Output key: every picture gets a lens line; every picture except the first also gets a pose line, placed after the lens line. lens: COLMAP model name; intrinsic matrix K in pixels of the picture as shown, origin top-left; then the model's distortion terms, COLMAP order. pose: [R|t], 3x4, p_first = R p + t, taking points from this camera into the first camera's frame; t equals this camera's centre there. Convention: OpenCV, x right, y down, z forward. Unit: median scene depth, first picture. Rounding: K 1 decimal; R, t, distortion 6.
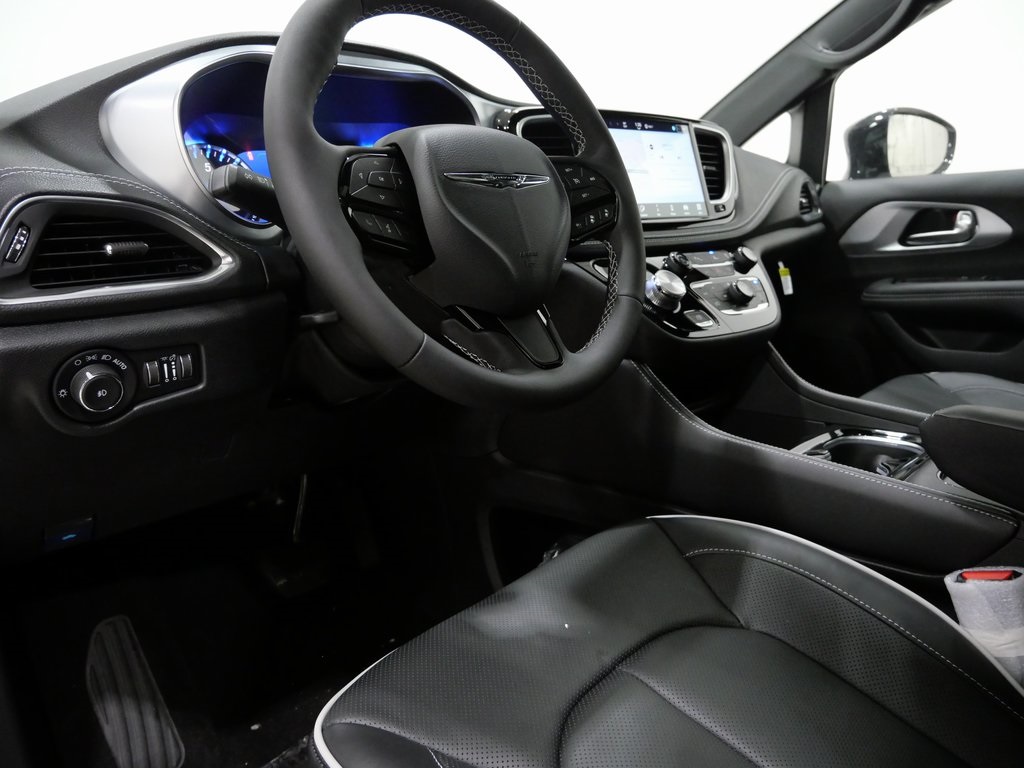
lens RADIAL K [[727.2, 0, 514.2], [0, 727.2, 389.0], [0, 0, 1]] dist [-0.021326, -0.001955]
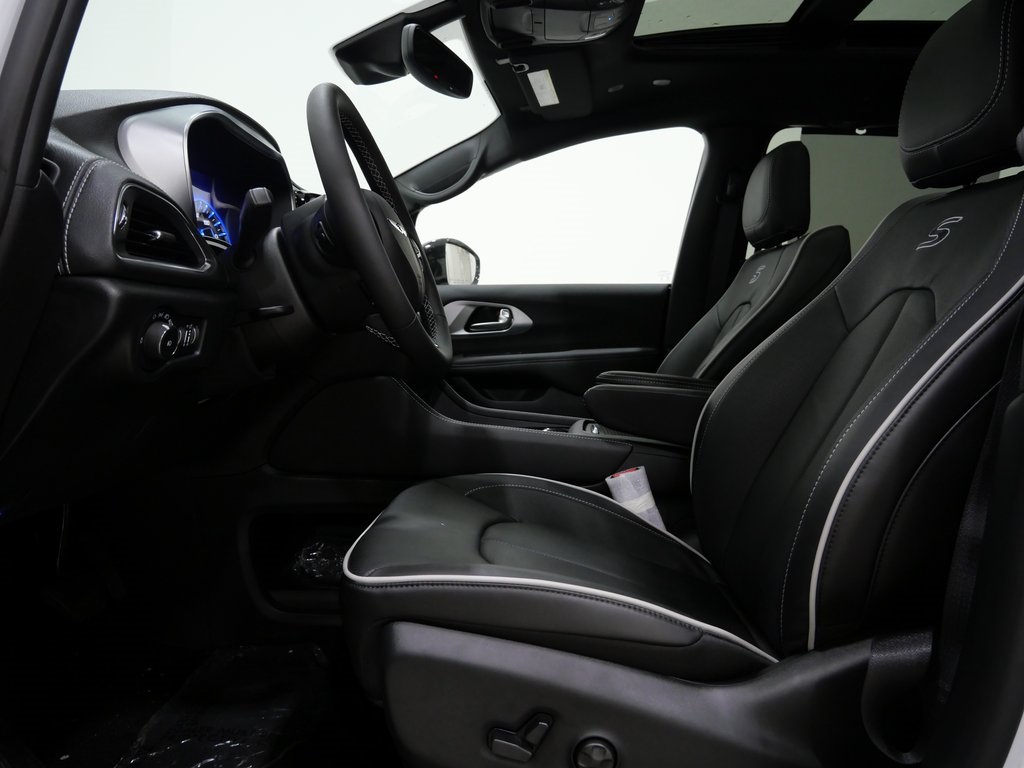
lens RADIAL K [[727.2, 0, 510.6], [0, 727.2, 381.4], [0, 0, 1]] dist [-0.021326, -0.001955]
pose [[0.761148, 0.009673, 0.648506, -0.341963], [0.106447, 0.984467, -0.139621, 0.112894], [-0.639783, 0.175304, 0.748296, -0.110651]]
